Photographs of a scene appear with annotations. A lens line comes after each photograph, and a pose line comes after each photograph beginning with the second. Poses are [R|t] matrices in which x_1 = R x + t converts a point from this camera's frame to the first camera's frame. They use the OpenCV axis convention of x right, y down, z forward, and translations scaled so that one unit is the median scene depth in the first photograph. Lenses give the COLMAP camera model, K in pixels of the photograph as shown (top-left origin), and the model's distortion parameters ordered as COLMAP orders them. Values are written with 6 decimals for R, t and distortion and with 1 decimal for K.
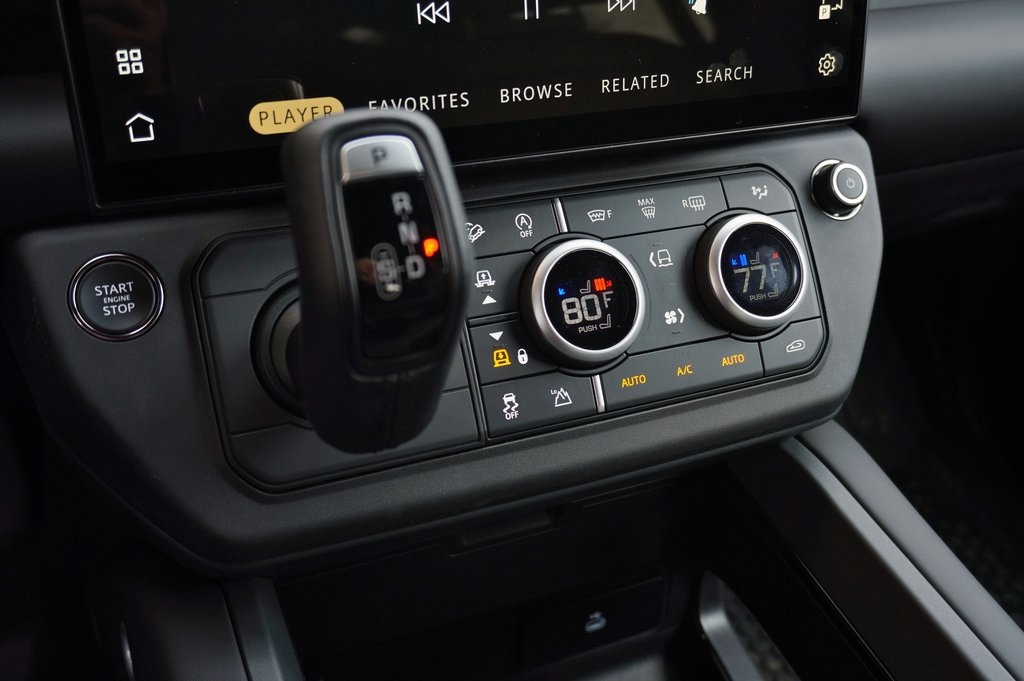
lens RADIAL K [[1025.6, 0, 513.7], [0, 1025.6, 347.2], [0, 0, 1]] dist [-0.001042, 0.000000]
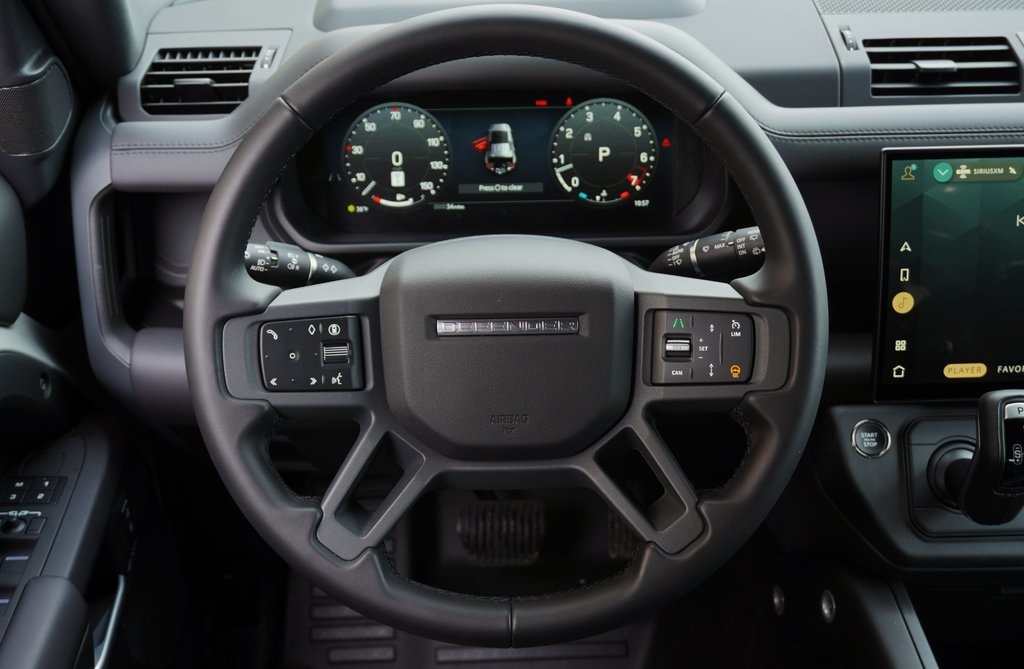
lens RADIAL K [[1156.4, 0, 524.2], [0, 1156.4, 351.0], [0, 0, 1]] dist [0.013349, 0.000000]
pose [[0.924289, 0.121957, -0.361686, -0.167345], [-0.148910, 0.987709, -0.047496, -0.004589], [0.351448, 0.097759, 0.931089, -1.484301]]
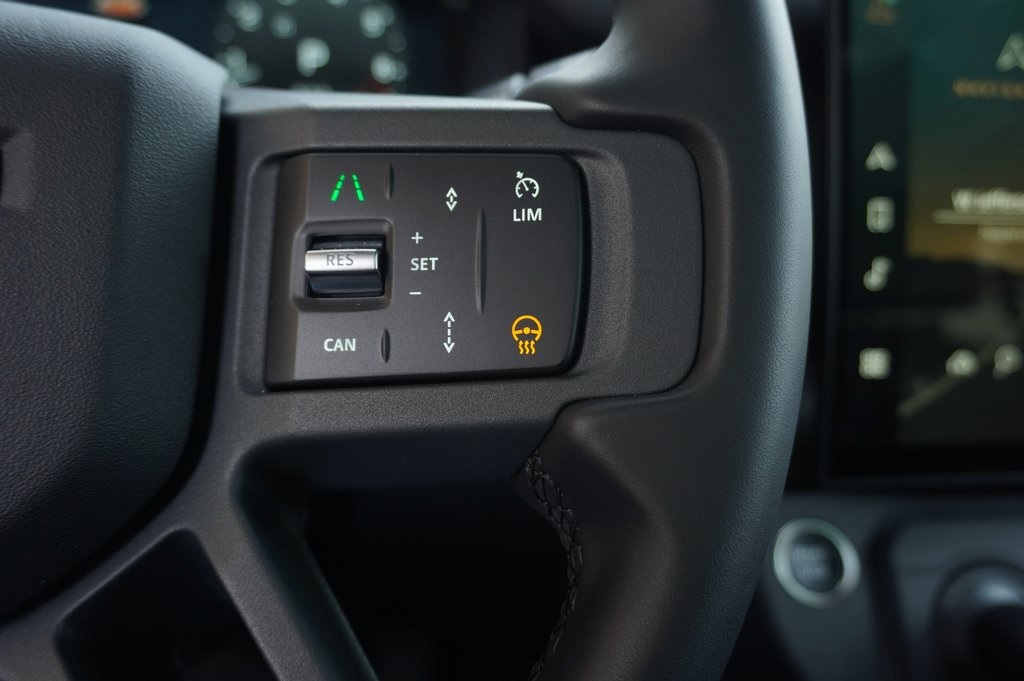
lens RADIAL K [[928.0, 0, 519.4], [0, 928.0, 342.5], [0, 0, 1]] dist [-0.013512, 0.003539]
pose [[0.966690, 0.077432, -0.243955, -0.412882], [-0.135248, 0.963738, -0.230039, -0.003138], [0.217296, 0.255371, 0.942108, -0.069475]]
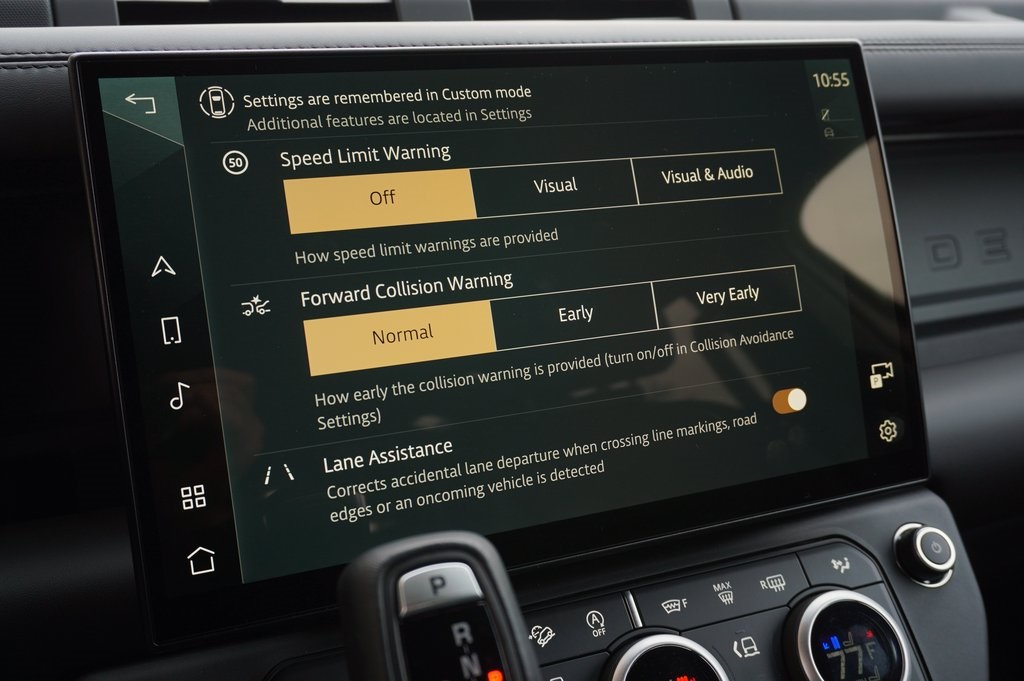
lens RADIAL K [[1025.6, 0, 512.8], [0, 1025.6, 348.9], [0, 0, 1]] dist [-0.001042, 0.000000]
pose [[0.994675, -0.085653, -0.057315, 0.009777], [0.061812, 0.940810, -0.333252, -0.046674], [0.082466, 0.327934, 0.941094, 0.015519]]
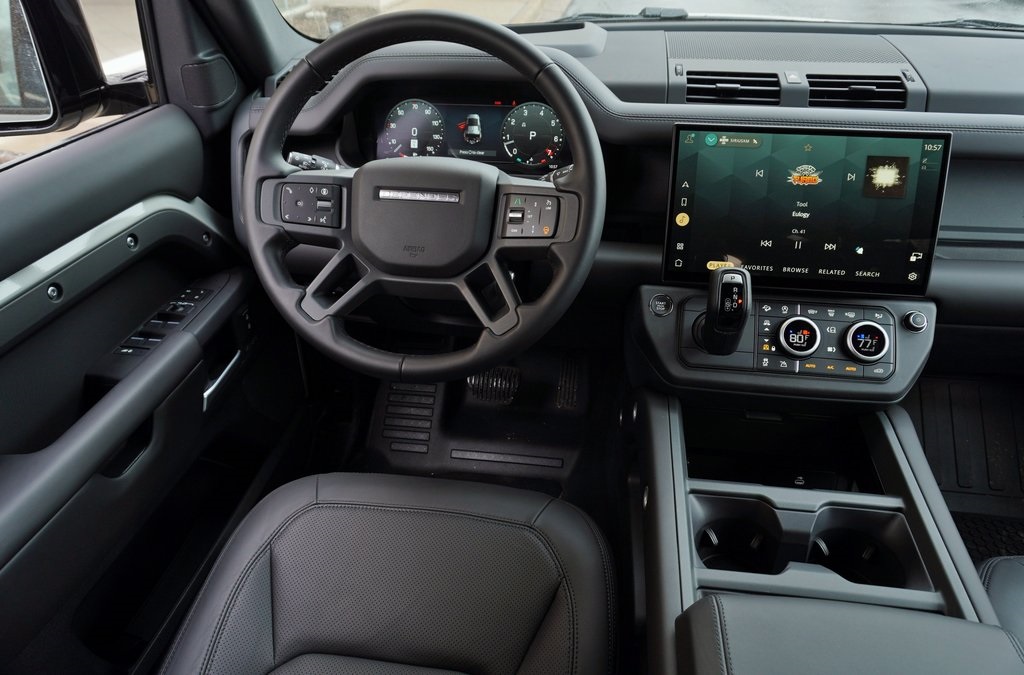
lens RADIAL K [[685.7, 0, 518.2], [0, 685.7, 340.6], [0, 0, 1]] dist [-0.035574, 0.028526]
pose [[0.845837, 0.202100, -0.493675, 0.378632], [-0.250639, 0.967506, -0.033355, 0.253690], [0.470892, 0.151947, 0.869007, -1.225160]]
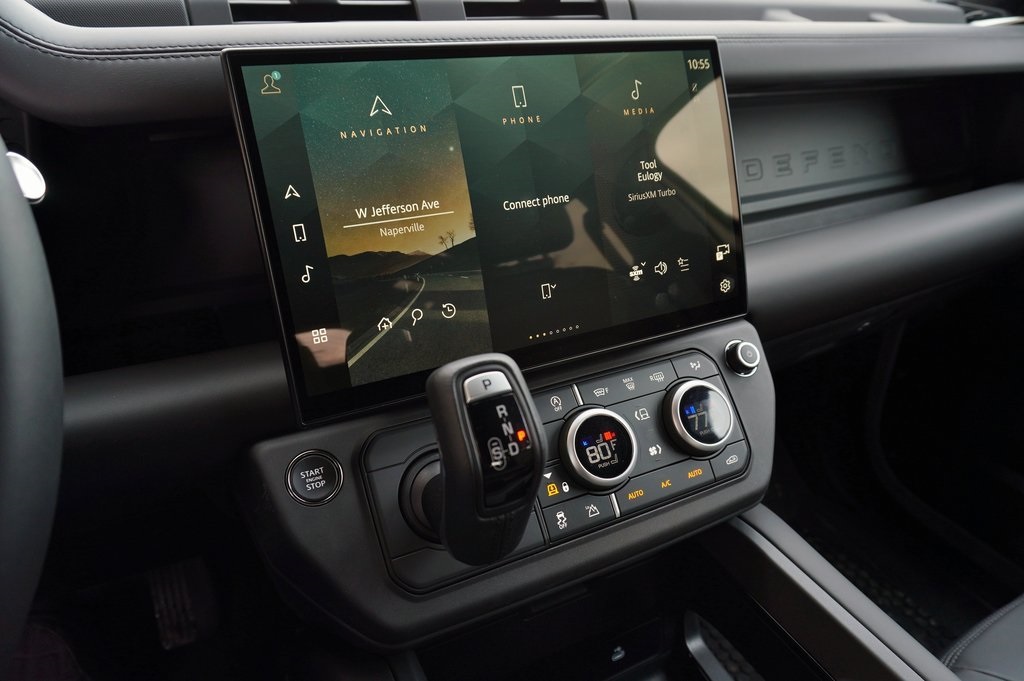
lens RADIAL K [[685.7, 0, 511.7], [0, 685.7, 342.4], [0, 0, 1]] dist [-0.035574, 0.028526]
pose [[0.994989, -0.098824, 0.015190, -0.066884], [0.099977, 0.981536, -0.163072, -0.045420], [0.001206, 0.163774, 0.986497, -0.074892]]
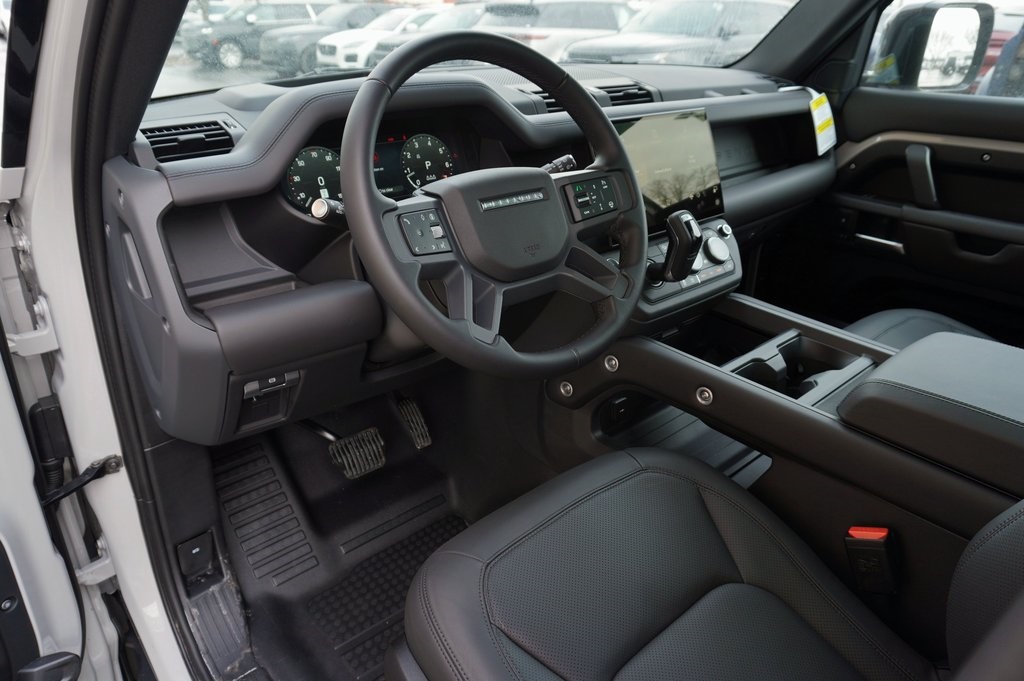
lens RADIAL K [[685.7, 0, 514.1], [0, 685.7, 343.6], [0, 0, 1]] dist [-0.035574, 0.028526]
pose [[0.948805, -0.204588, 0.240651, -1.419375], [0.245753, 0.956774, -0.155525, 0.569435], [-0.198430, 0.206704, 0.958070, -1.563984]]
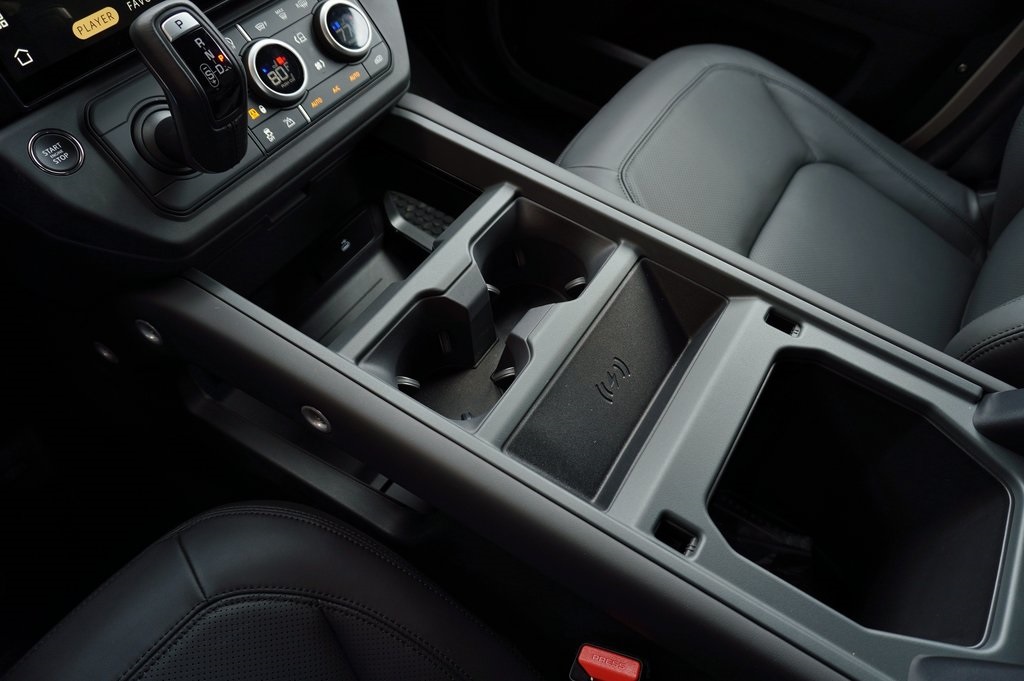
lens RADIAL K [[685.7, 0, 514.2], [0, 685.7, 344.5], [0, 0, 1]] dist [-0.035574, 0.028526]
pose [[0.828153, -0.476465, 0.295201, -0.196158], [0.352644, 0.852289, 0.386323, 0.060239], [-0.435666, -0.215833, 0.873848, -0.490294]]
